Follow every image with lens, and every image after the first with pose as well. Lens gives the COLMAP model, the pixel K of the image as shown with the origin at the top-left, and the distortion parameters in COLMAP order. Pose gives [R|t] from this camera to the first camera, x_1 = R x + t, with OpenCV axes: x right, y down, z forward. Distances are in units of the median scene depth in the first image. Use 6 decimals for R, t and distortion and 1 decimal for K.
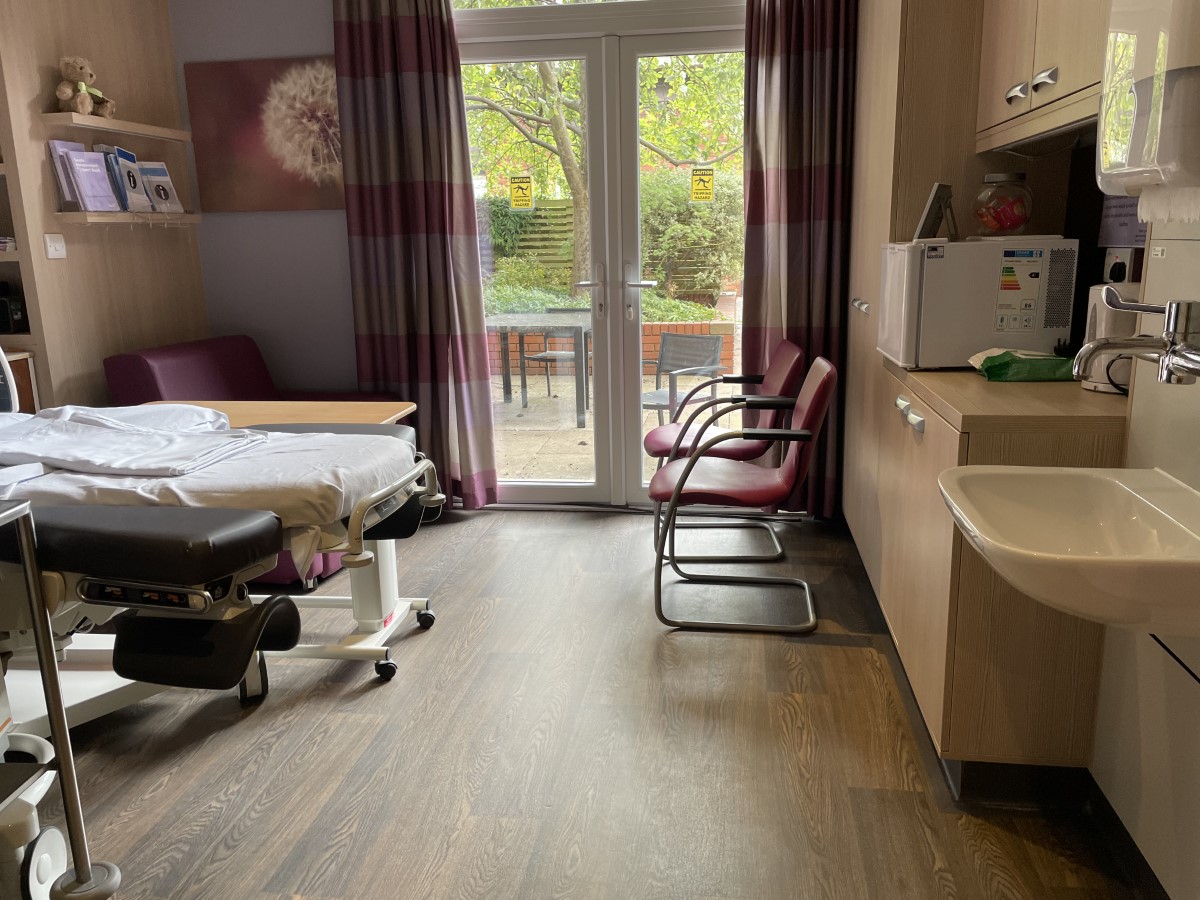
lens RADIAL K [[916.3, 0, 604.1], [0, 916.3, 454.0], [0, 0, 1]] dist [0.096870, -0.126579]
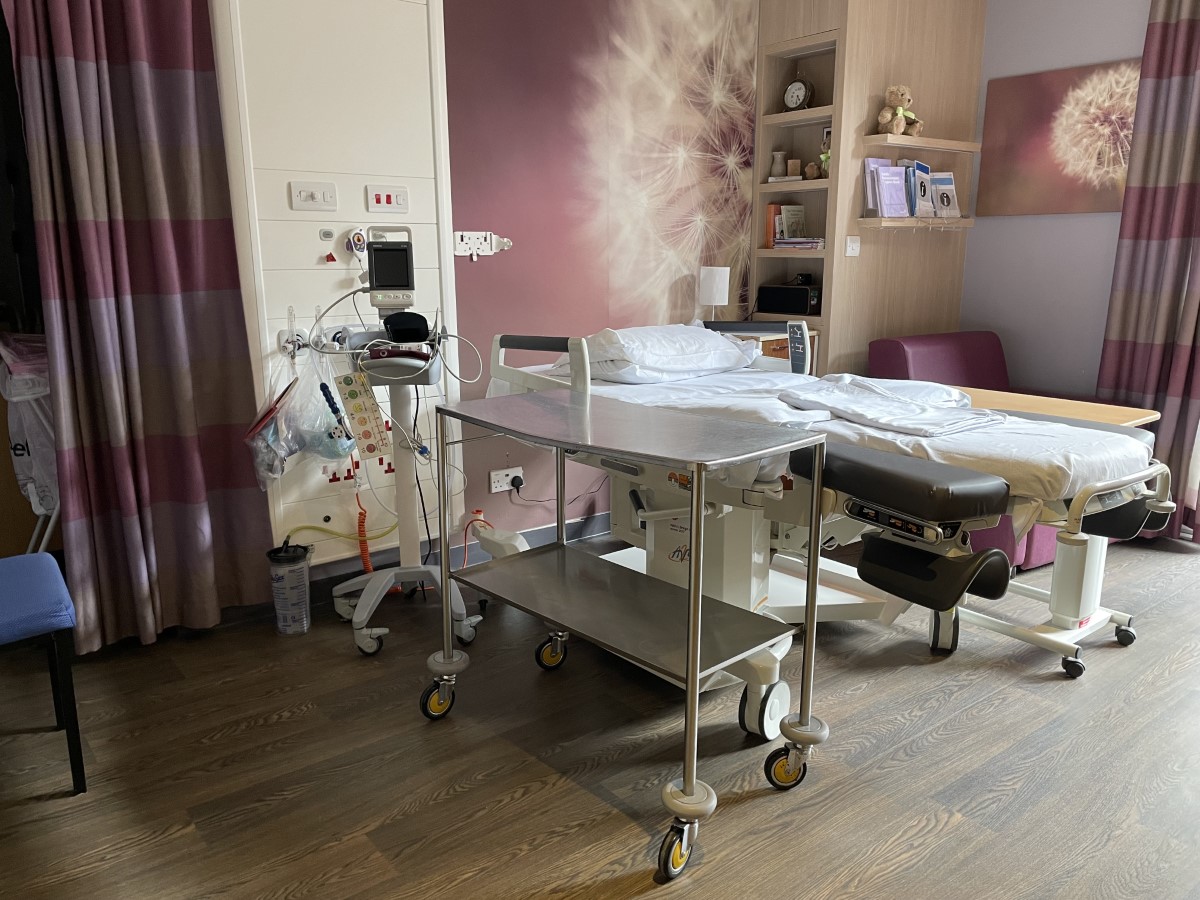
lens RADIAL K [[916.3, 0, 604.1], [0, 916.3, 454.0], [0, 0, 1]] dist [0.096870, -0.126579]
pose [[0.731938, 0.171616, -0.659405, 0.023146], [-0.172439, 0.982912, 0.064405, 0.027932], [0.659190, 0.066567, 0.749024, -0.127287]]
